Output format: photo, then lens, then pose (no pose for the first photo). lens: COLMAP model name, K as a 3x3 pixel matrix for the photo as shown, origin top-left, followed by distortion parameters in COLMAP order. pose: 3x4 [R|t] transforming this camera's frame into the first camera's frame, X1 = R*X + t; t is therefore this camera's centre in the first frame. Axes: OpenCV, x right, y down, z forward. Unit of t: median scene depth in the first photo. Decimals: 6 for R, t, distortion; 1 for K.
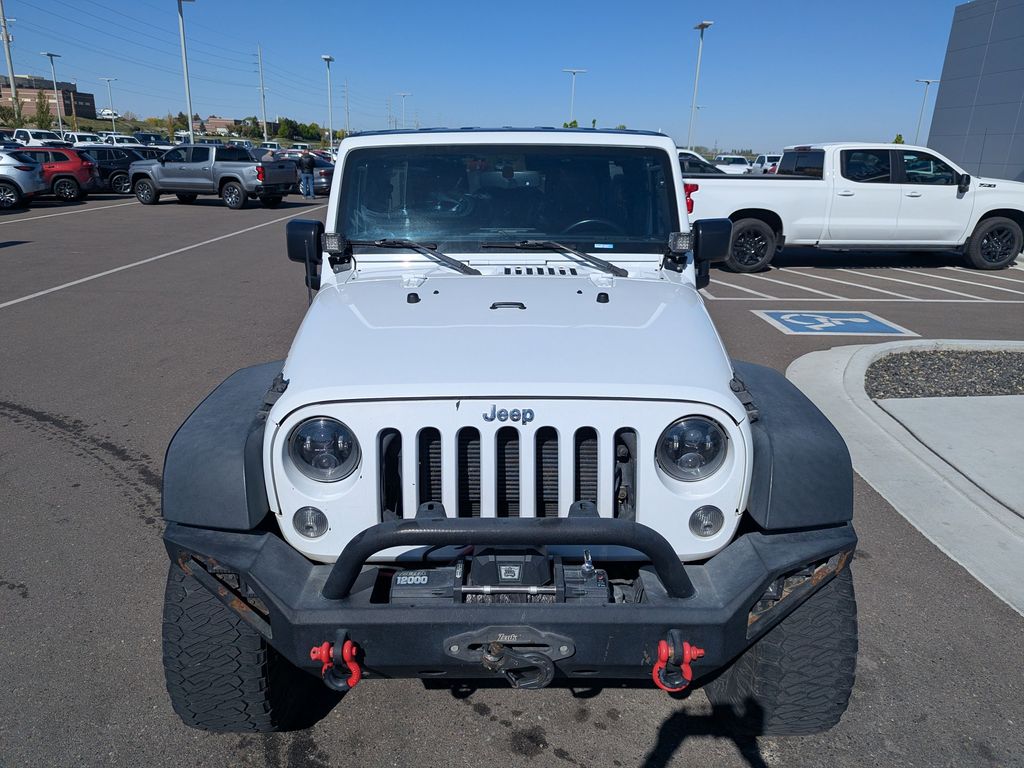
lens RADIAL K [[727.5, 0, 504.2], [0, 727.5, 381.1], [0, 0, 1]] dist [0.064881, -0.066743]
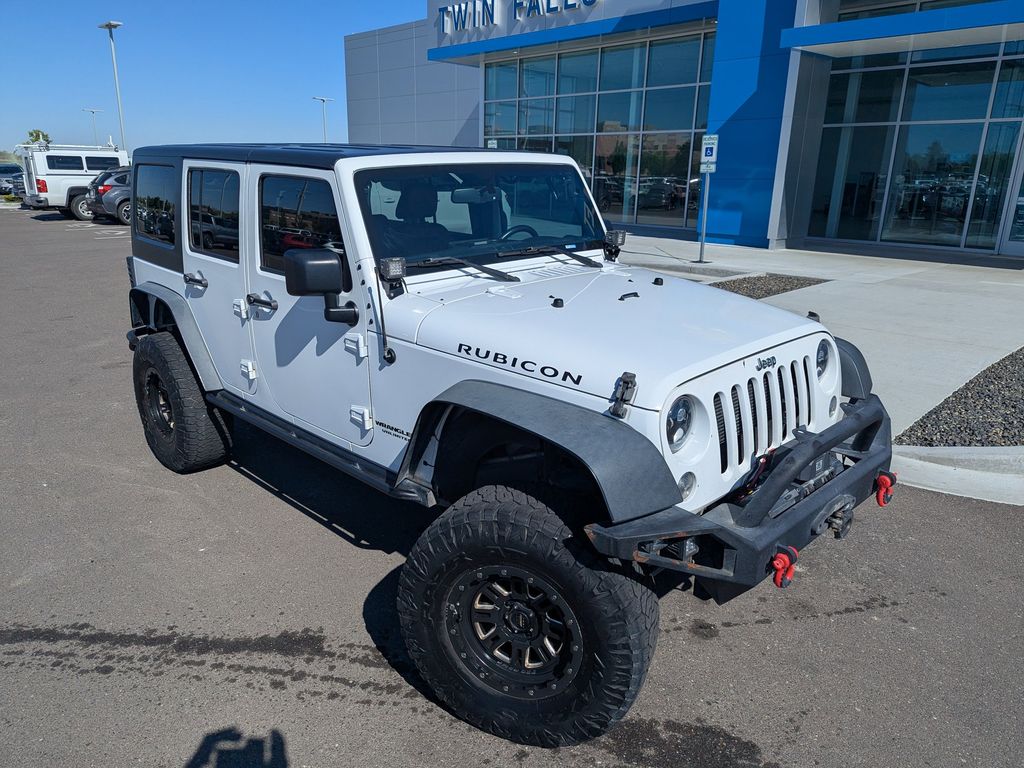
lens RADIAL K [[729.0, 0, 516.6], [0, 729.0, 392.3], [0, 0, 1]] dist [0.070621, -0.067355]
pose [[0.715539, -0.215867, 0.664384, -1.009806], [0.215667, 0.972863, 0.083823, -0.094308], [-0.664449, 0.083307, 0.742676, 0.244845]]
